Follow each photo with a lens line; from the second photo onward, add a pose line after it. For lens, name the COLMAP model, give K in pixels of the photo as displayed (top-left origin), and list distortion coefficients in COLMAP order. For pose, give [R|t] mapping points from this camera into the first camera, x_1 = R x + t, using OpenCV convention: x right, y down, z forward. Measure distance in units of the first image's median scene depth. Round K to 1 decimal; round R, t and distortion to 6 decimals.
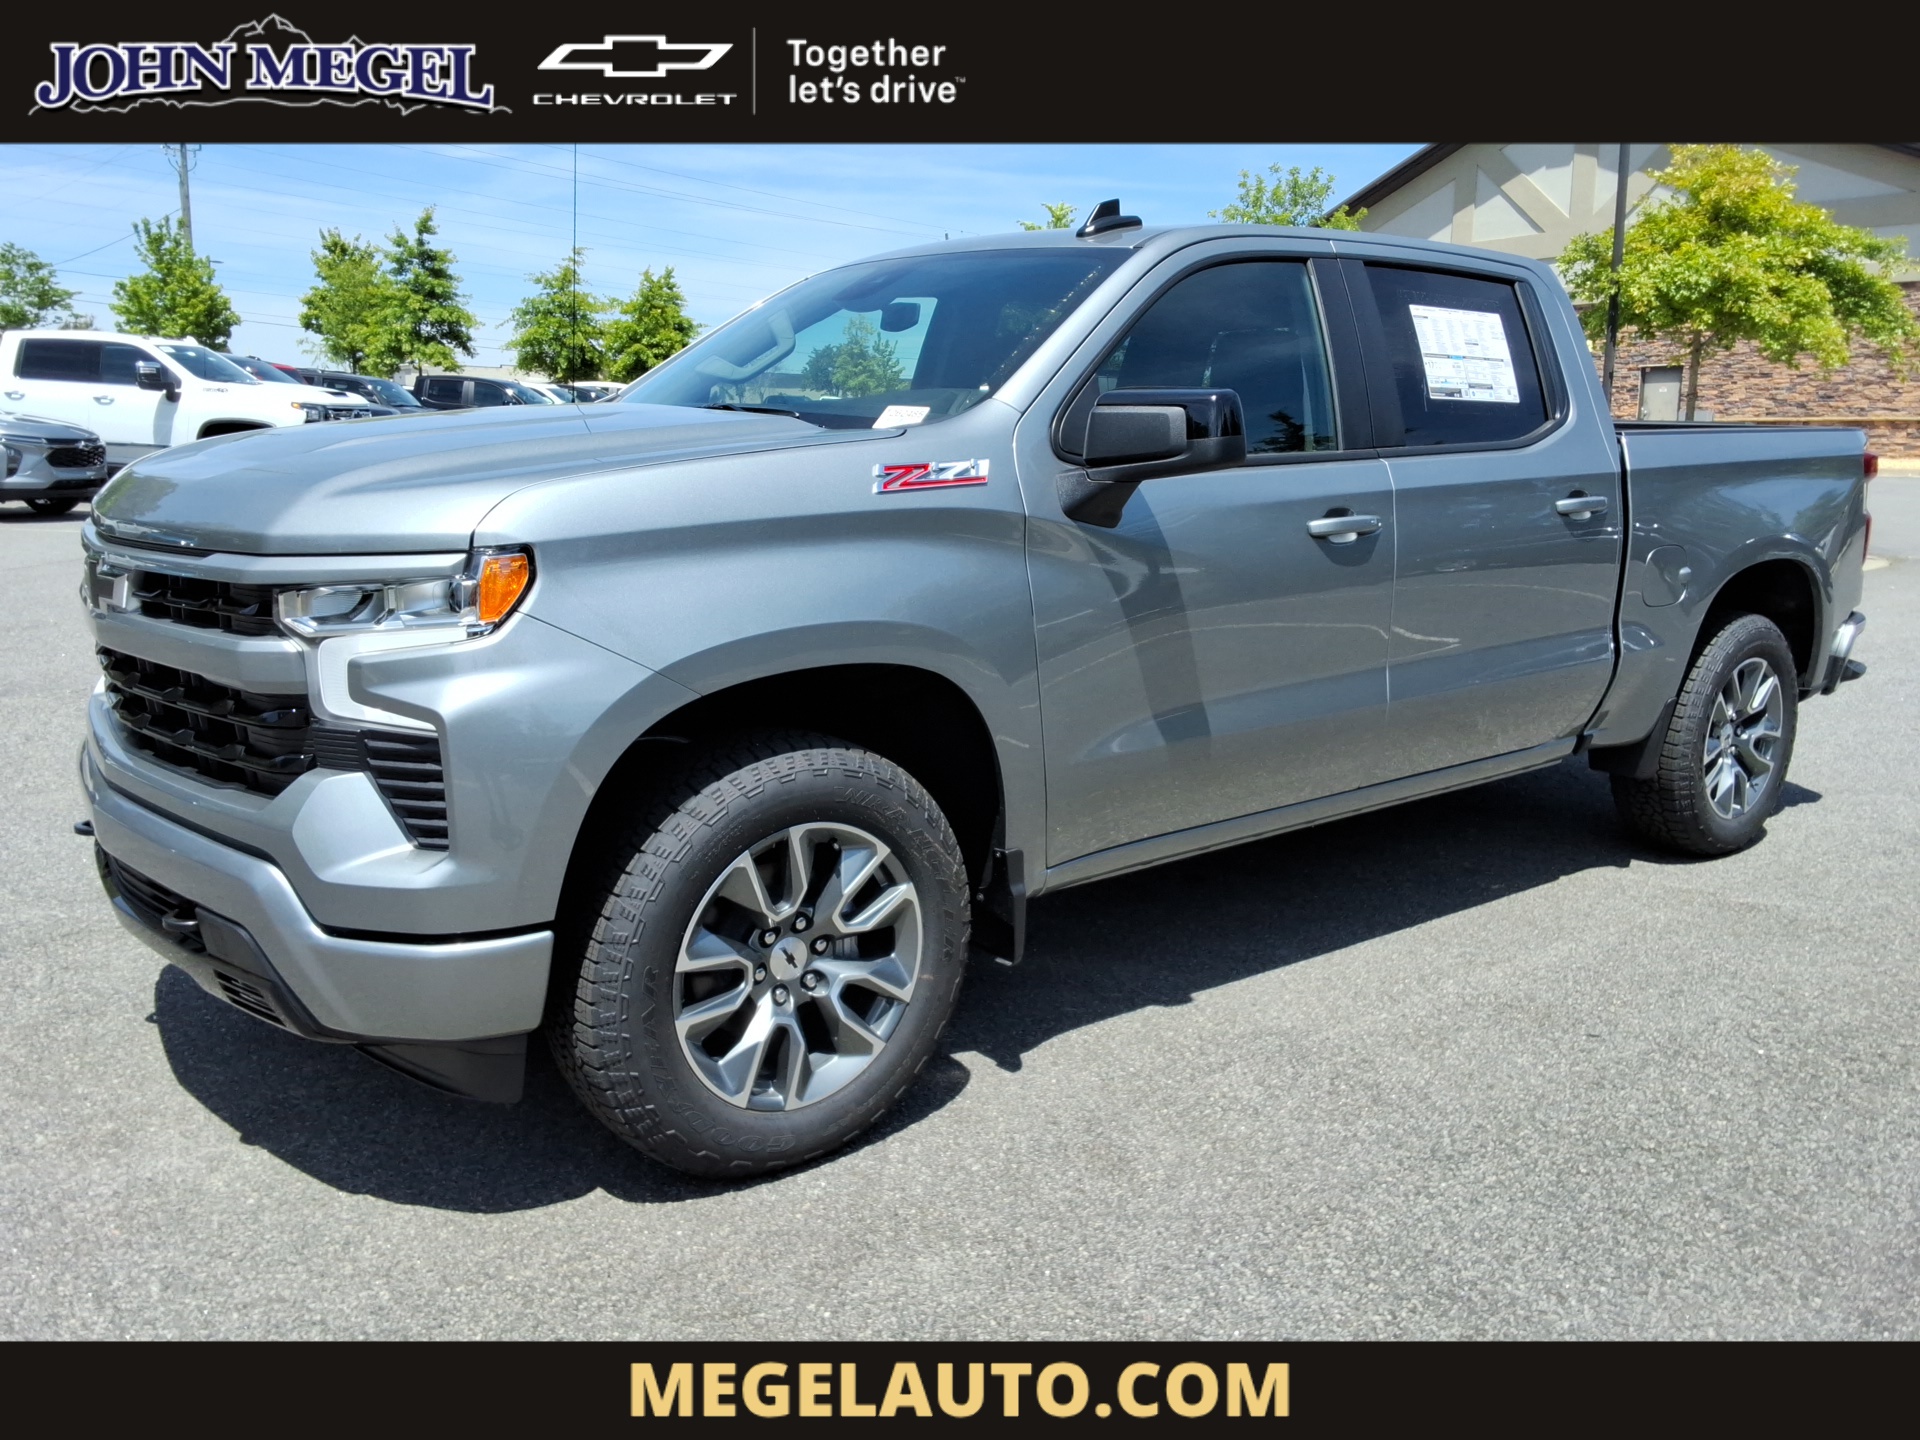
lens RADIAL K [[1545.8, 0, 962.3], [0, 1545.8, 714.2], [0, 0, 1]] dist [0.096714, -0.144862]
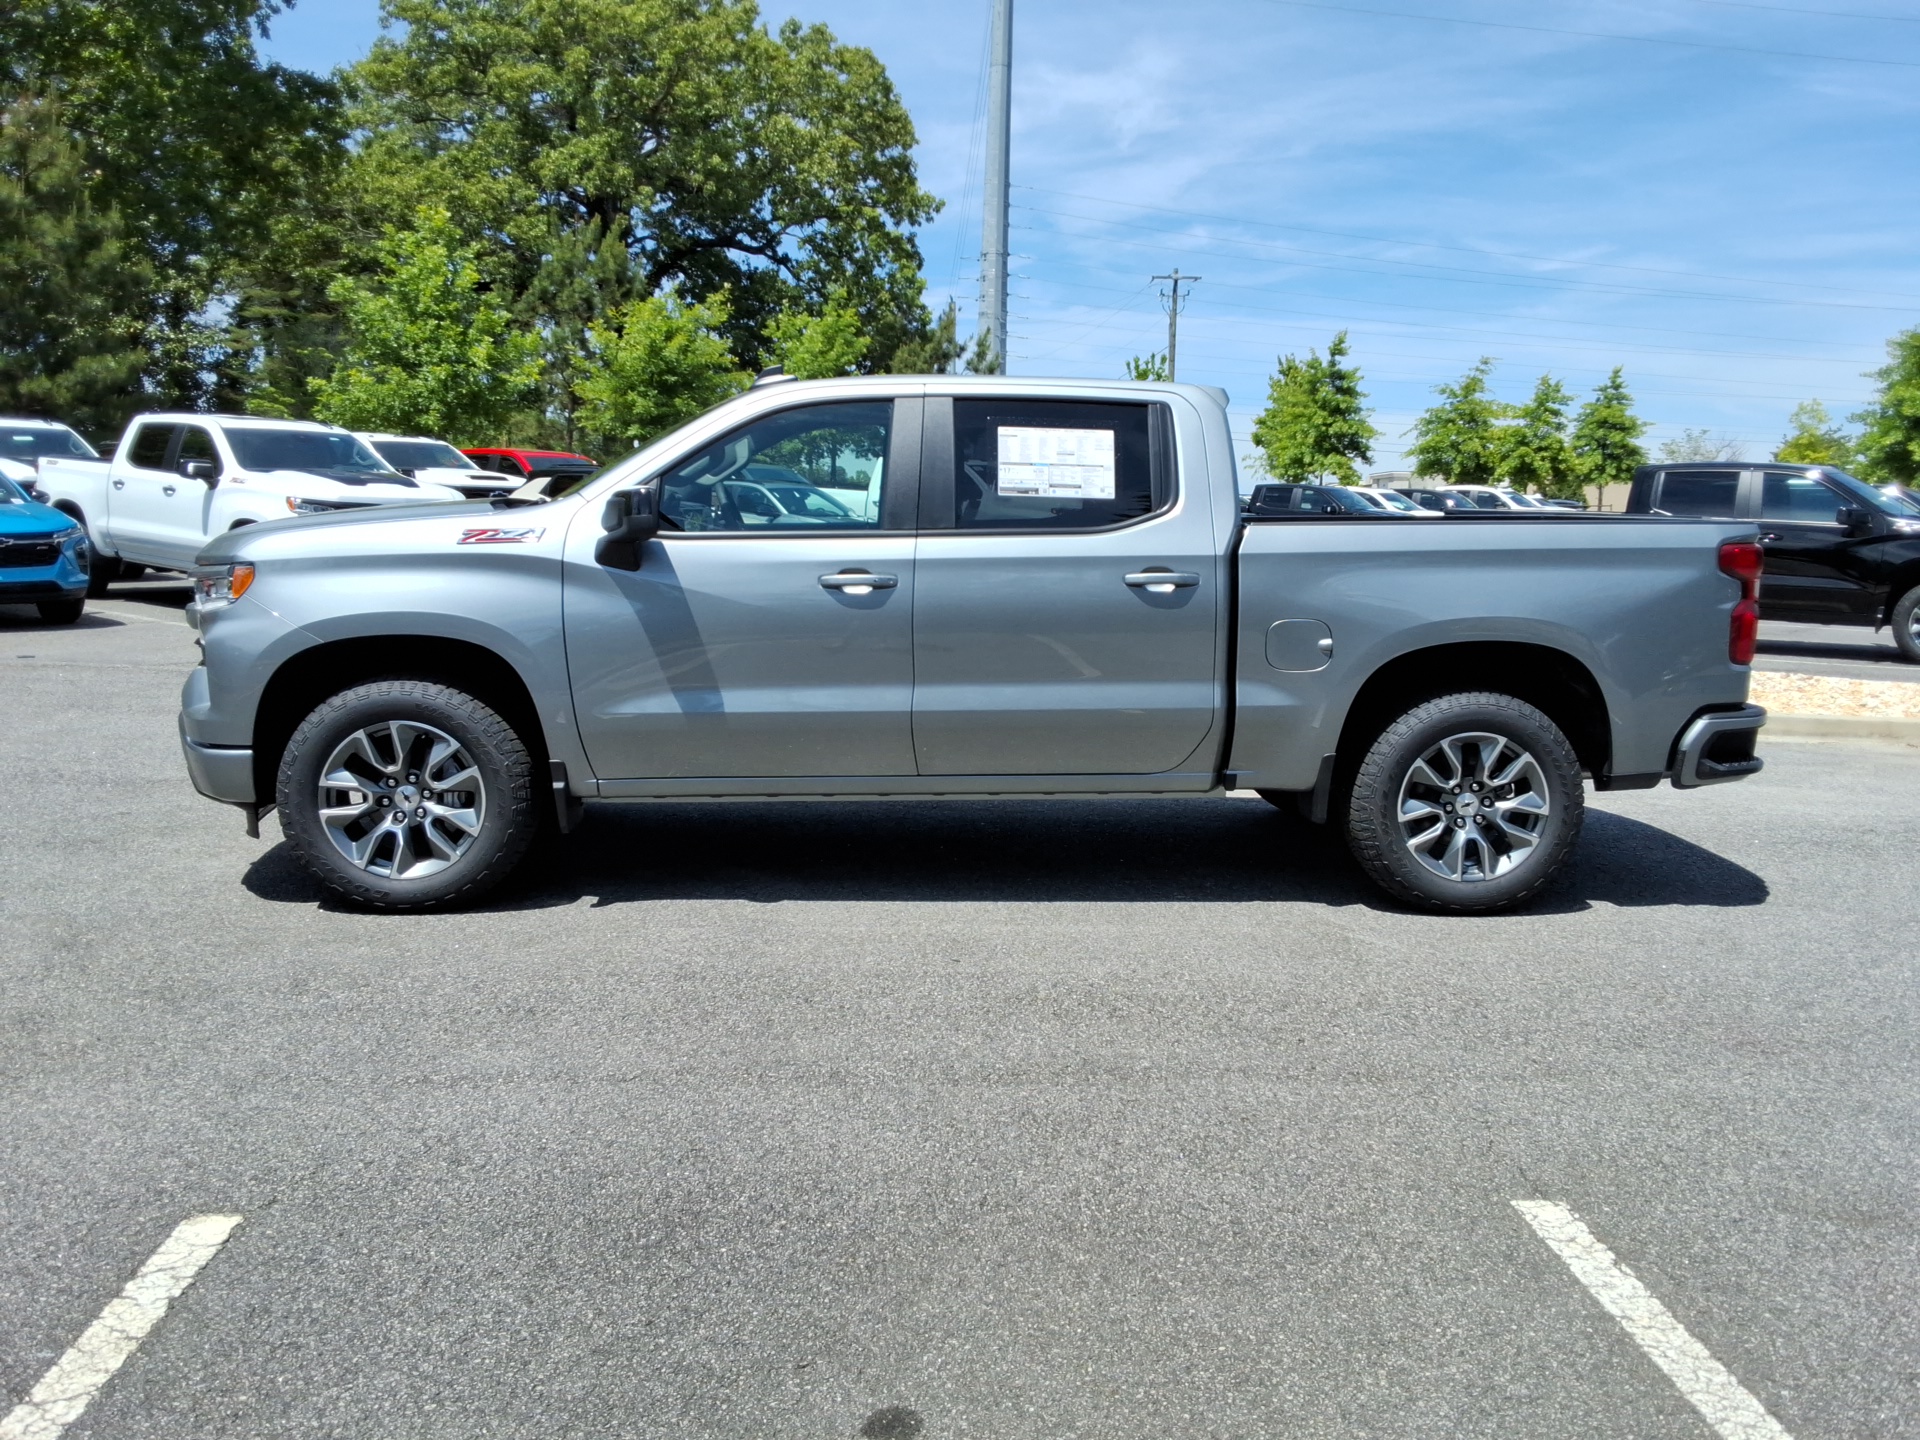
lens RADIAL K [[1545.8, 0, 958.0], [0, 1545.8, 706.2], [0, 0, 1]] dist [0.096714, -0.144862]
pose [[0.807755, 0.073197, -0.584956, 0.993687], [-0.114568, 0.992834, -0.033970, 0.026663], [0.578278, 0.094457, 0.810353, -0.082323]]
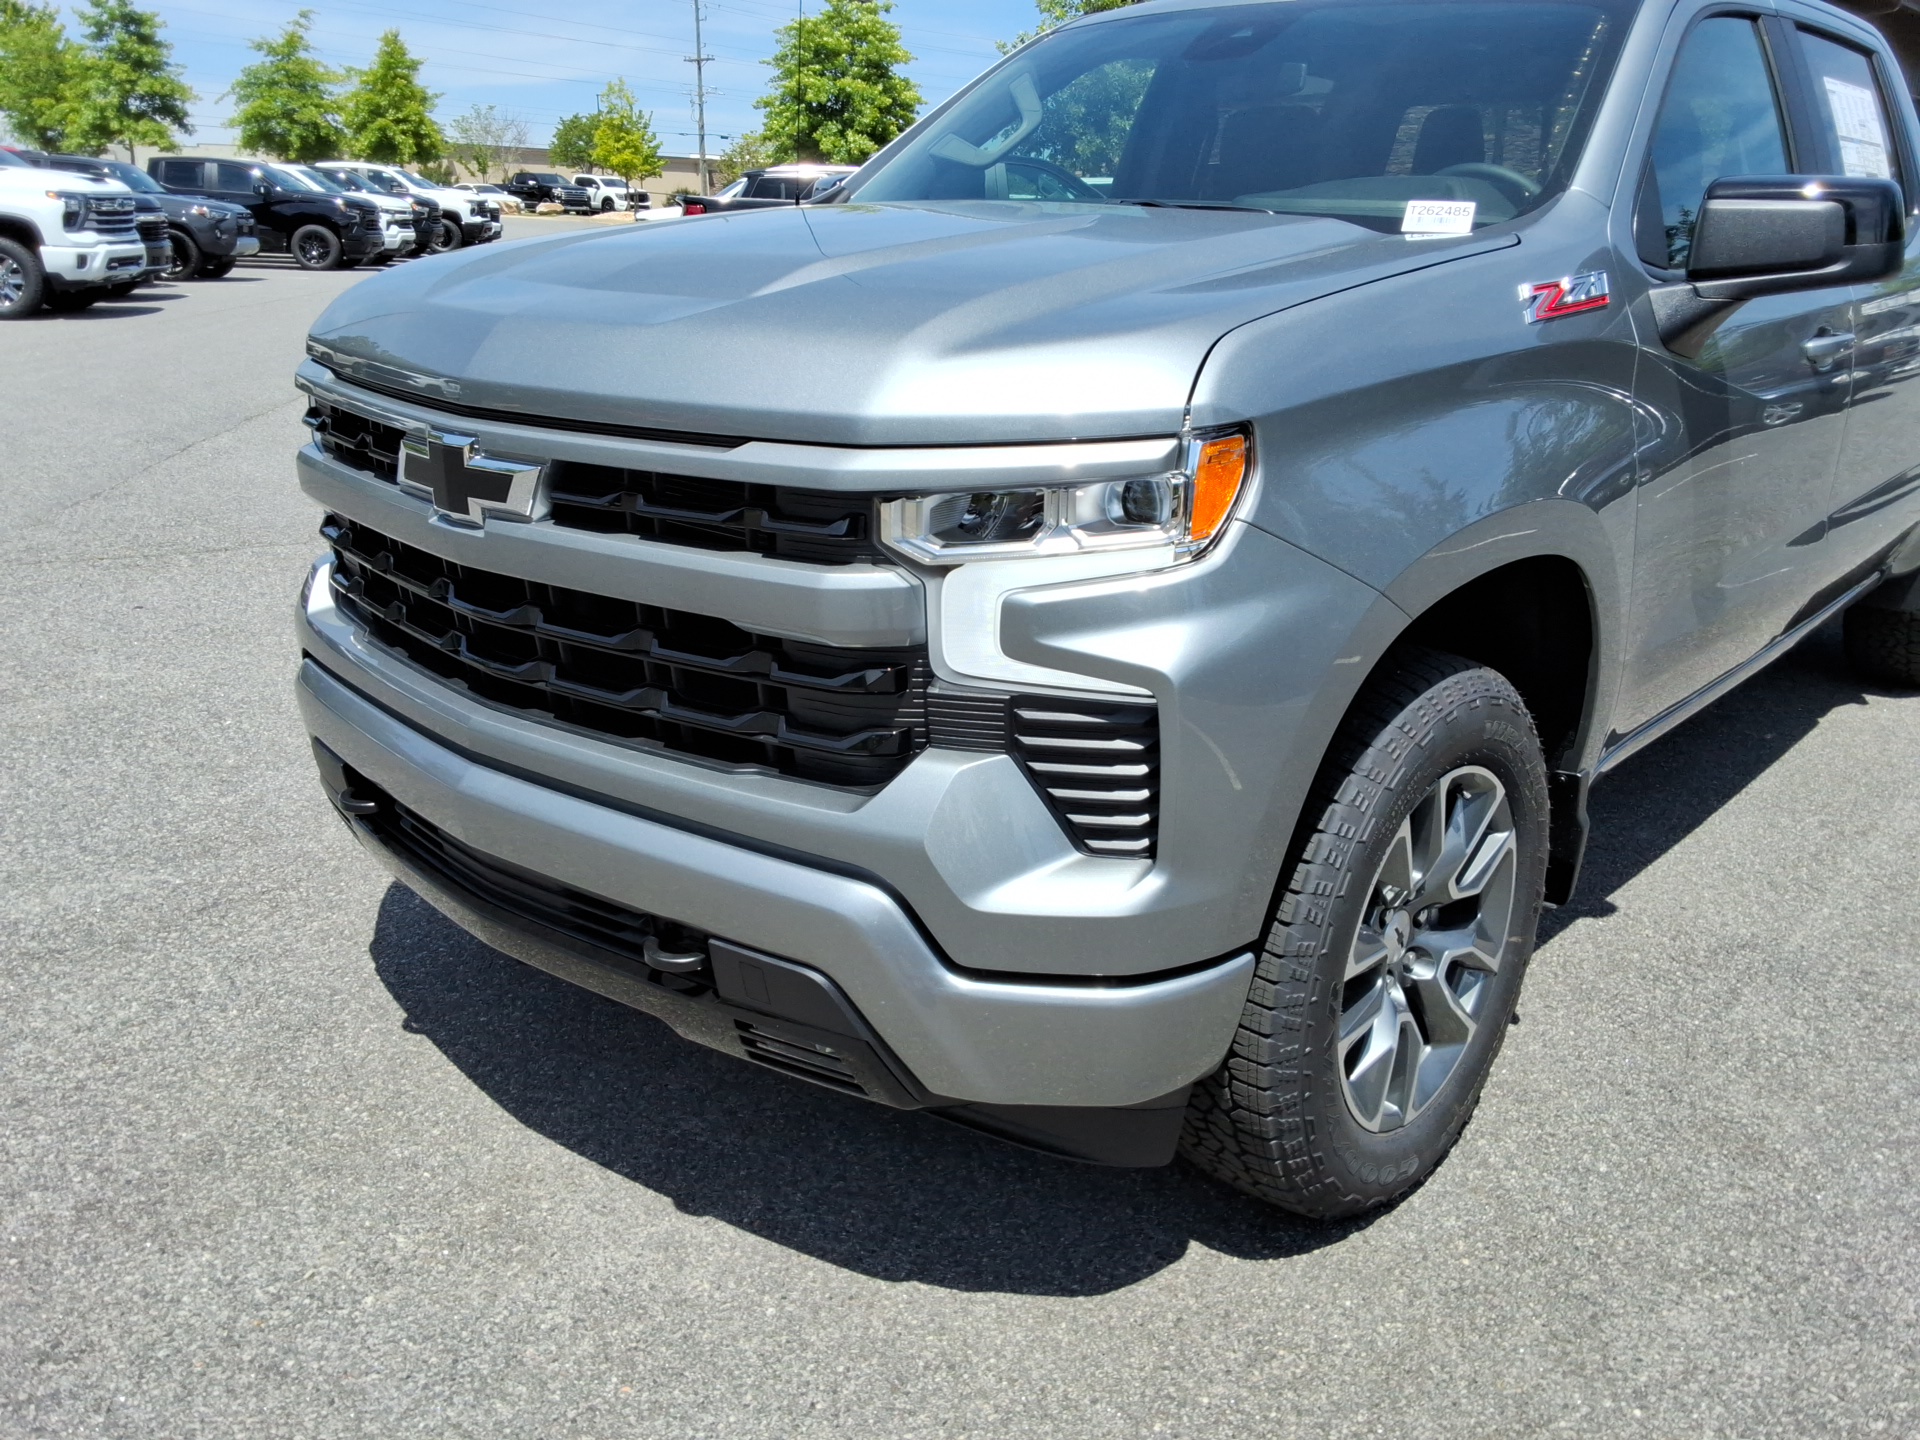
lens RADIAL K [[1545.8, 0, 961.6], [0, 1545.8, 714.4], [0, 0, 1]] dist [0.096714, -0.144862]
pose [[0.988254, -0.049580, 0.144553, -0.293563], [0.030823, 0.991137, 0.129219, -0.041665], [-0.149679, -0.123245, 0.981023, 0.185432]]
